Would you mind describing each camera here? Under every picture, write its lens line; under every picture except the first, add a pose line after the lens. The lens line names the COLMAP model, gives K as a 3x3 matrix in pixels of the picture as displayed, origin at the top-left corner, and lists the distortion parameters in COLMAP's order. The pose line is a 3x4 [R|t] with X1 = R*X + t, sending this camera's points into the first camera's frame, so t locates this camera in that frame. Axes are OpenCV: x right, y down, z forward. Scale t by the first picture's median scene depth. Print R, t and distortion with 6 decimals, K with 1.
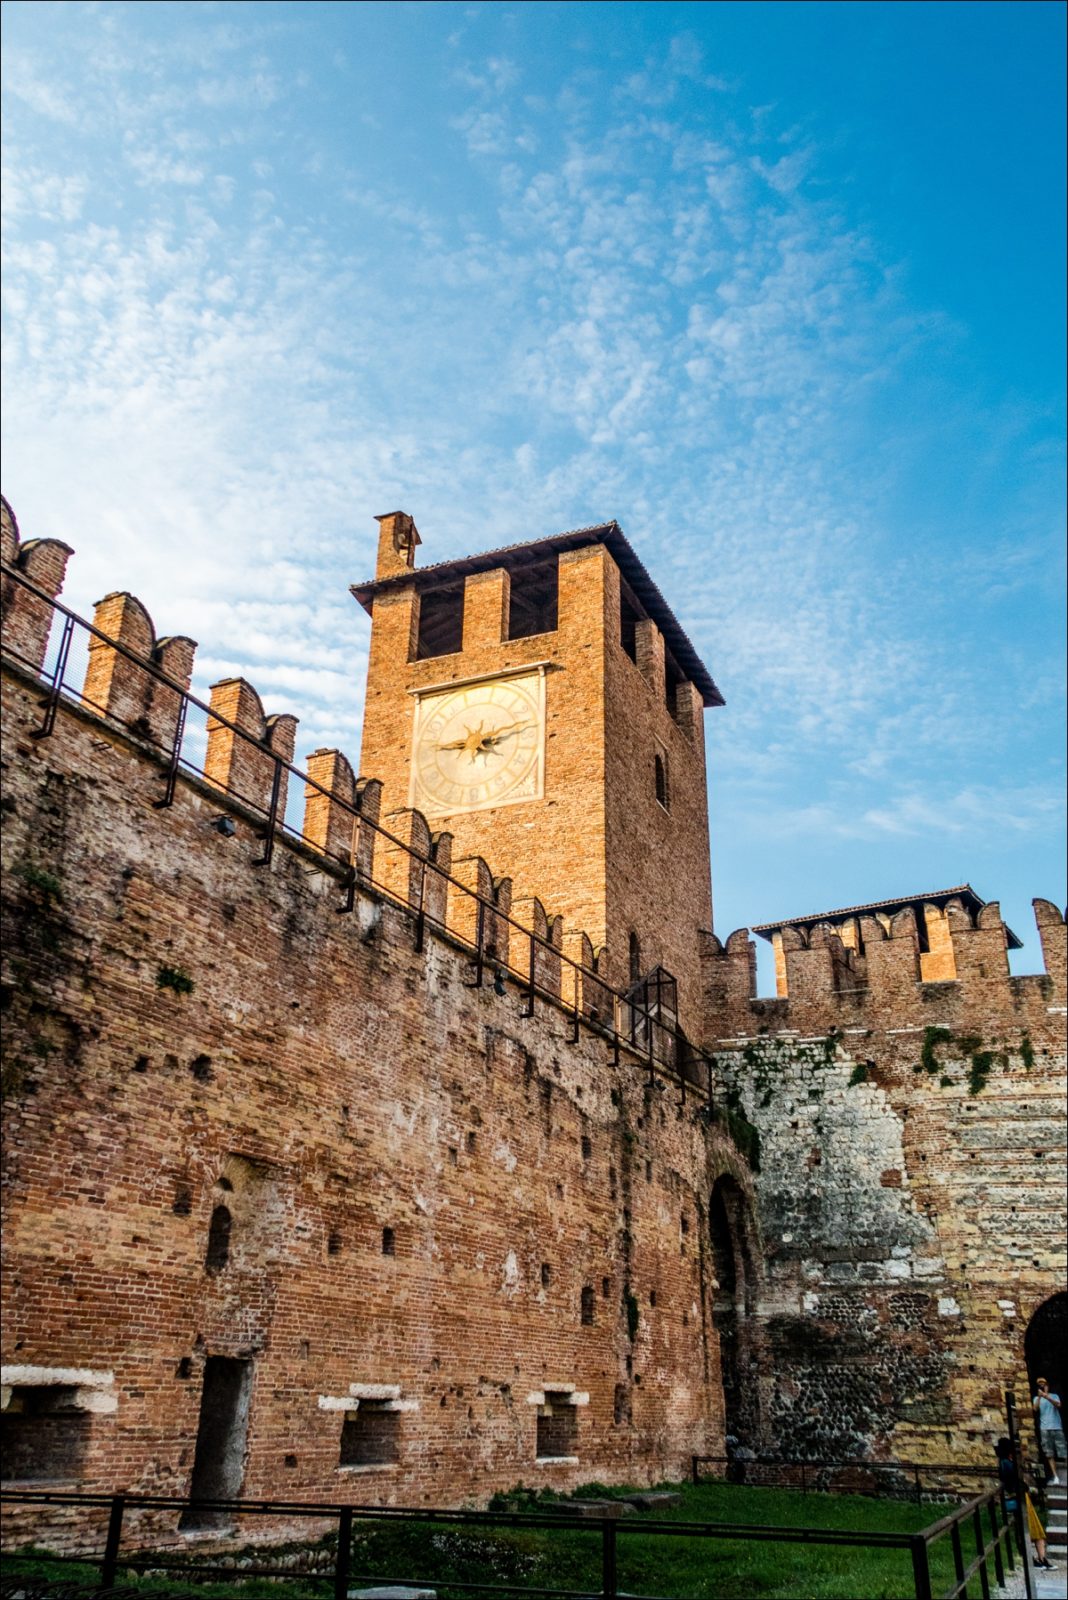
lens RADIAL K [[1334.4, 0, 534.0], [0, 1334.4, 800.0], [0, 0, 1]] dist [0.019448, 0.005095]
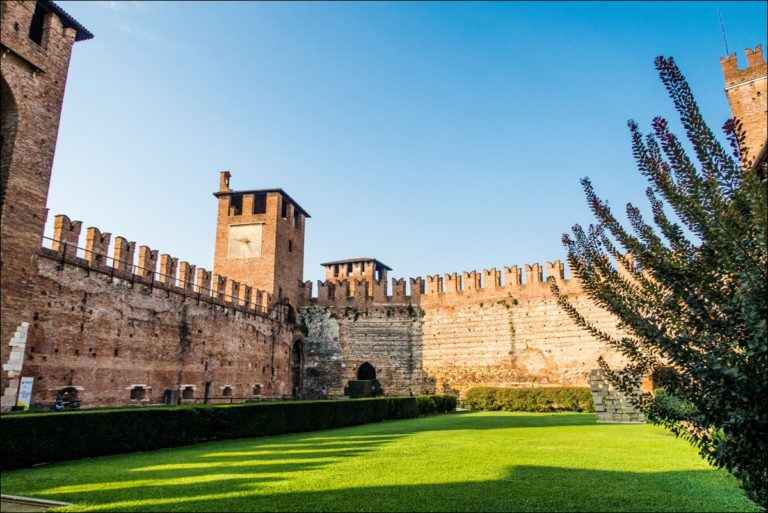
lens RADIAL K [[533.7, 0, 388.1], [0, 533.7, 267.4], [0, 0, 1]] dist [-0.006460, -0.001232]
pose [[0.973191, 0.031433, 0.227841, 0.016177], [-0.079043, 0.975988, 0.202975, -0.357933], [-0.215990, -0.215543, 0.952307, -0.764434]]
